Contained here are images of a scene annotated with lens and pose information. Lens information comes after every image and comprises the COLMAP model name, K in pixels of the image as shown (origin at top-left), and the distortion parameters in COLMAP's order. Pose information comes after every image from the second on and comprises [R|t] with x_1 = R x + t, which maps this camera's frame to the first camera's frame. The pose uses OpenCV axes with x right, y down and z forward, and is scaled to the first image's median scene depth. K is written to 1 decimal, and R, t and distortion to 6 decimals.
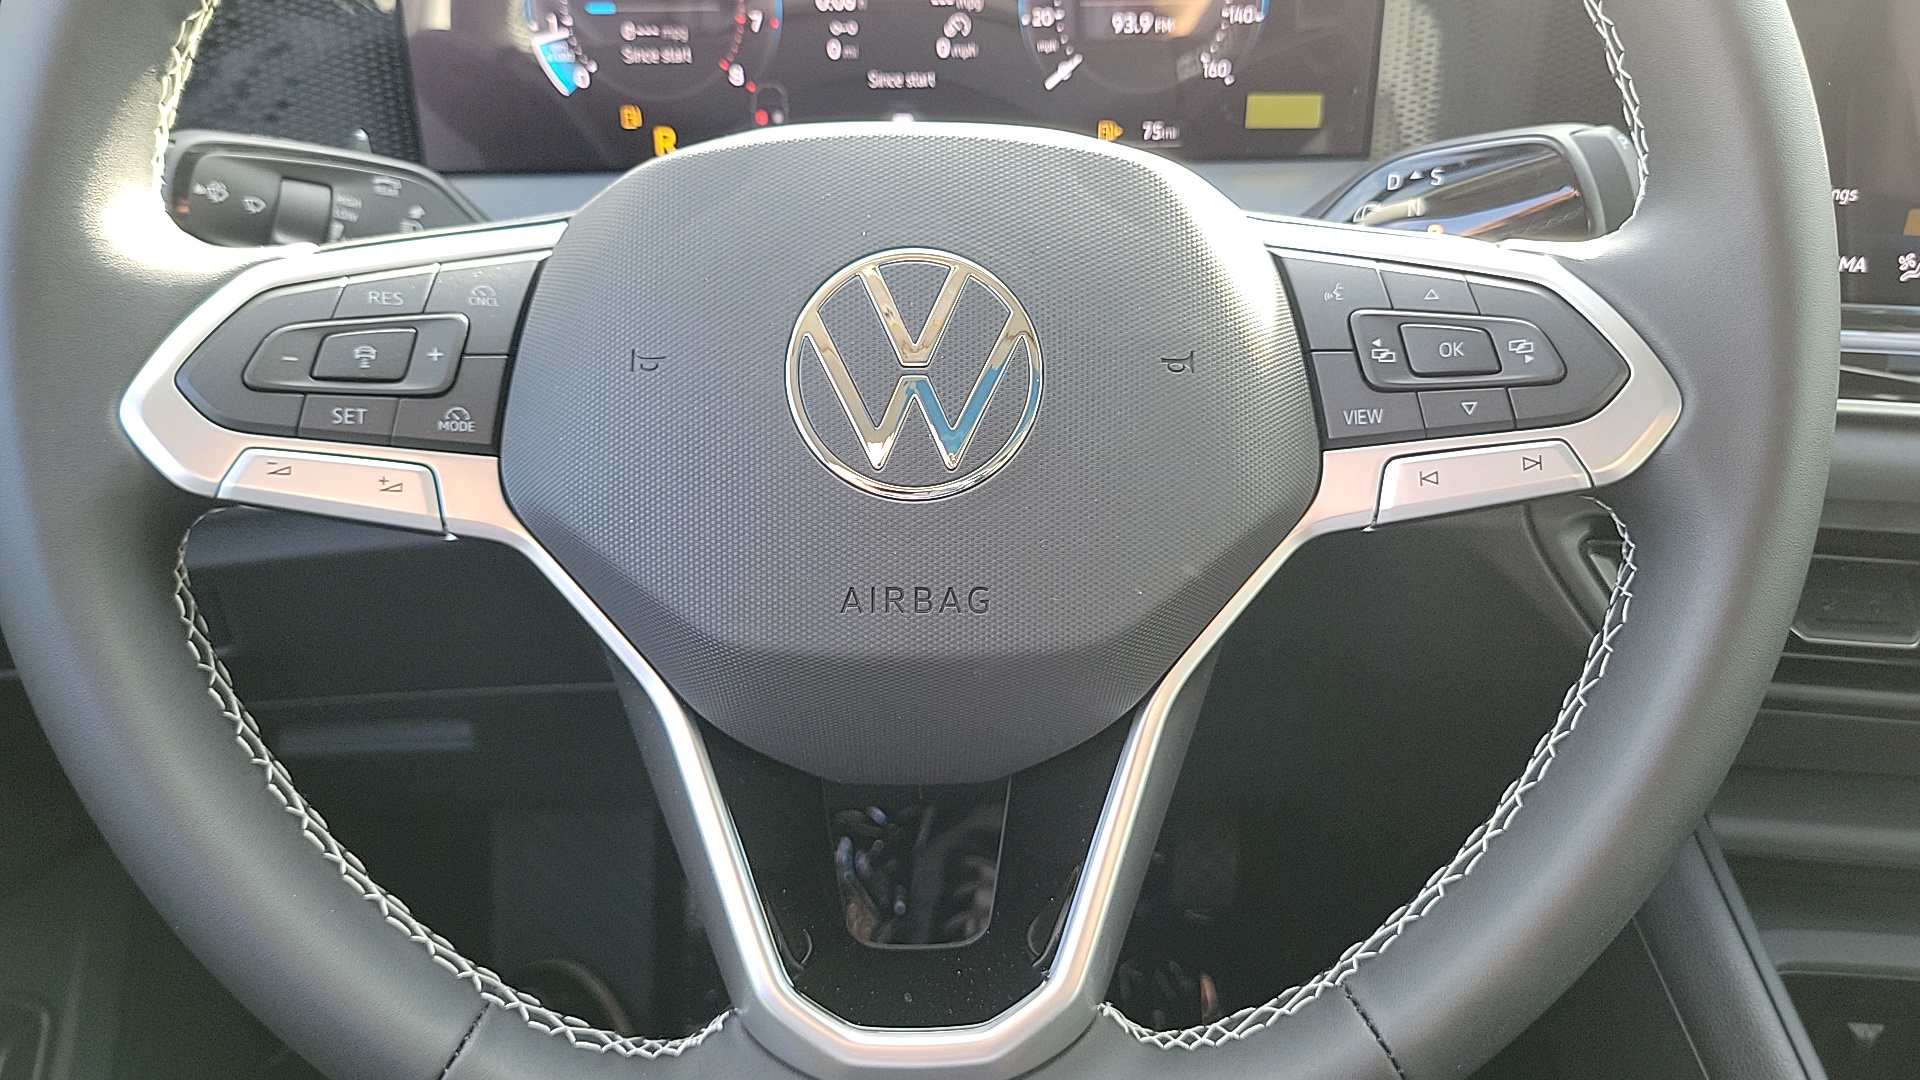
lens RADIAL K [[1514.1, 0, 967.0], [0, 1514.1, 543.3], [0, 0, 1]] dist [0.004010, -0.007564]
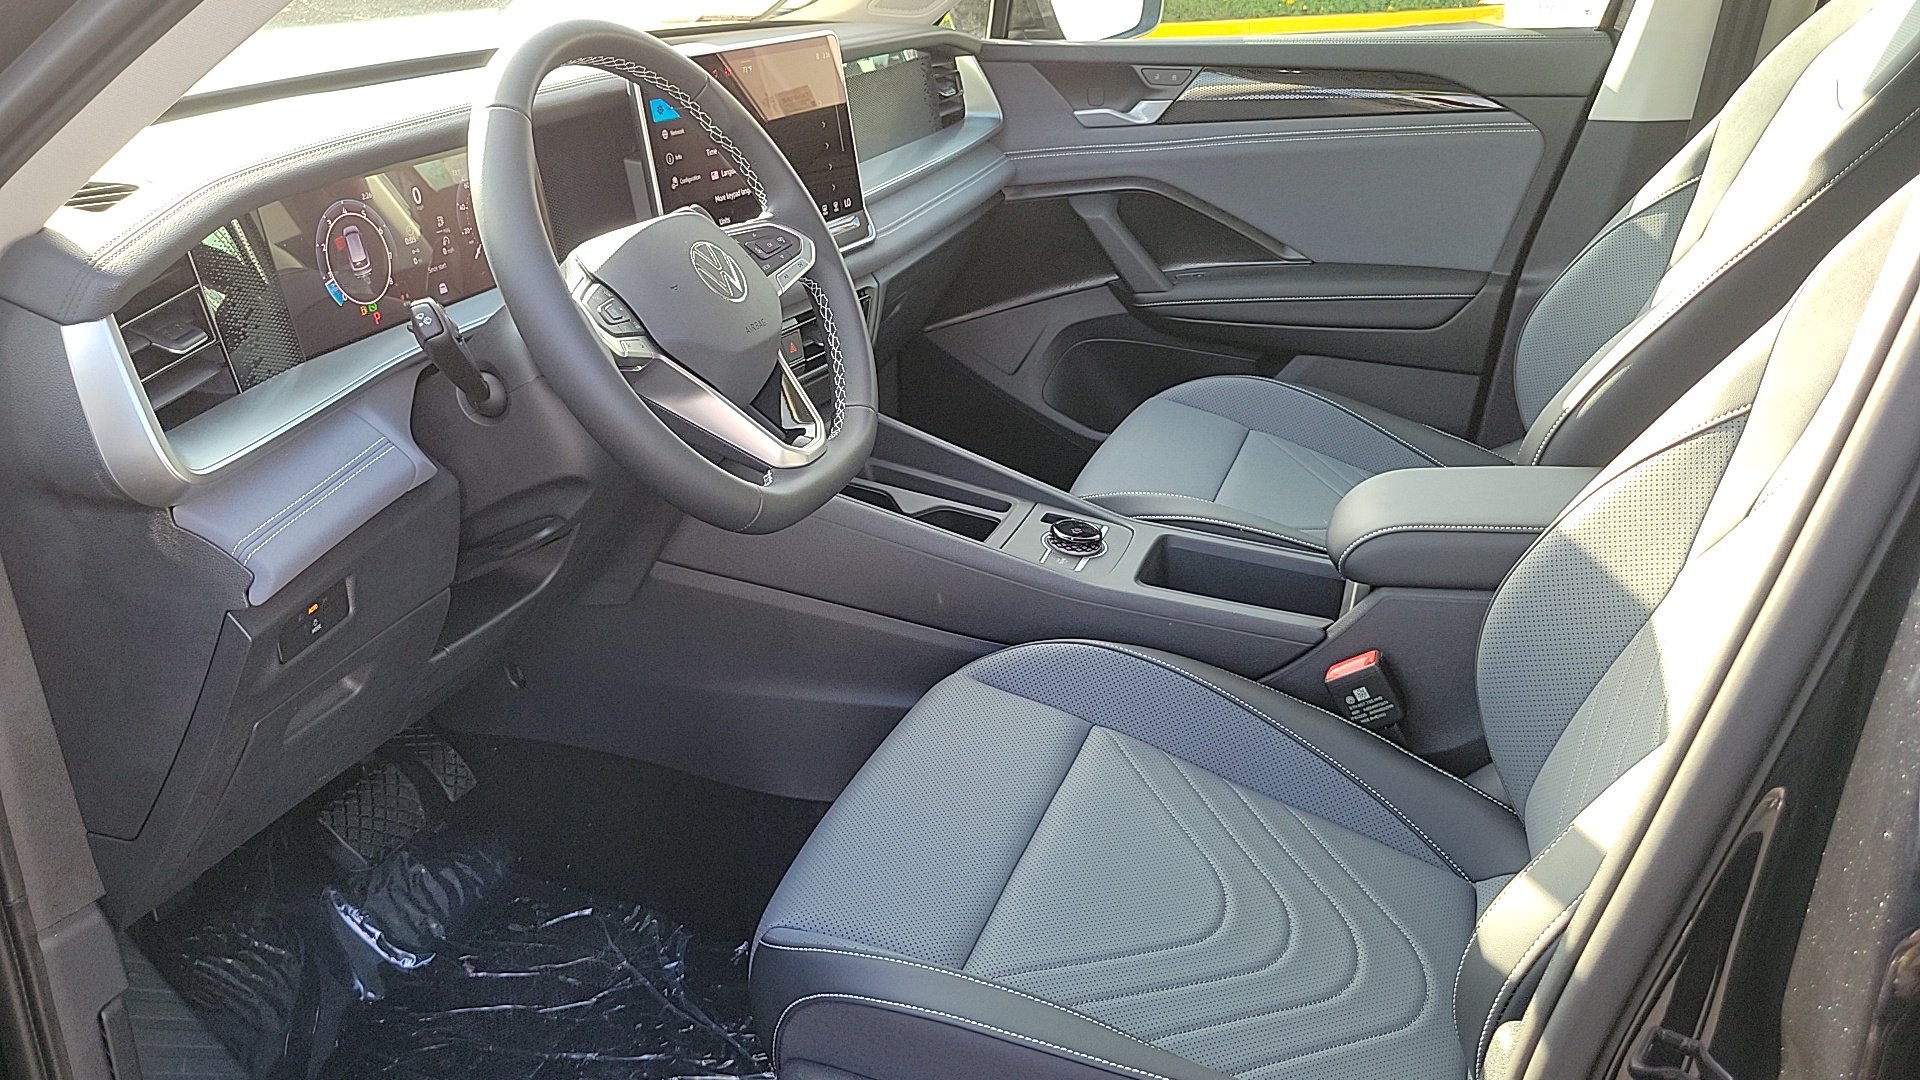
lens RADIAL K [[1507.7, 0, 969.6], [0, 1507.7, 549.6], [0, 0, 1]] dist [0.031653, -0.006595]
pose [[0.356583, -0.371901, 0.857052, -2.719389], [0.527868, 0.837096, 0.143618, 0.206987], [-0.770846, 0.401199, 0.494809, -0.828842]]
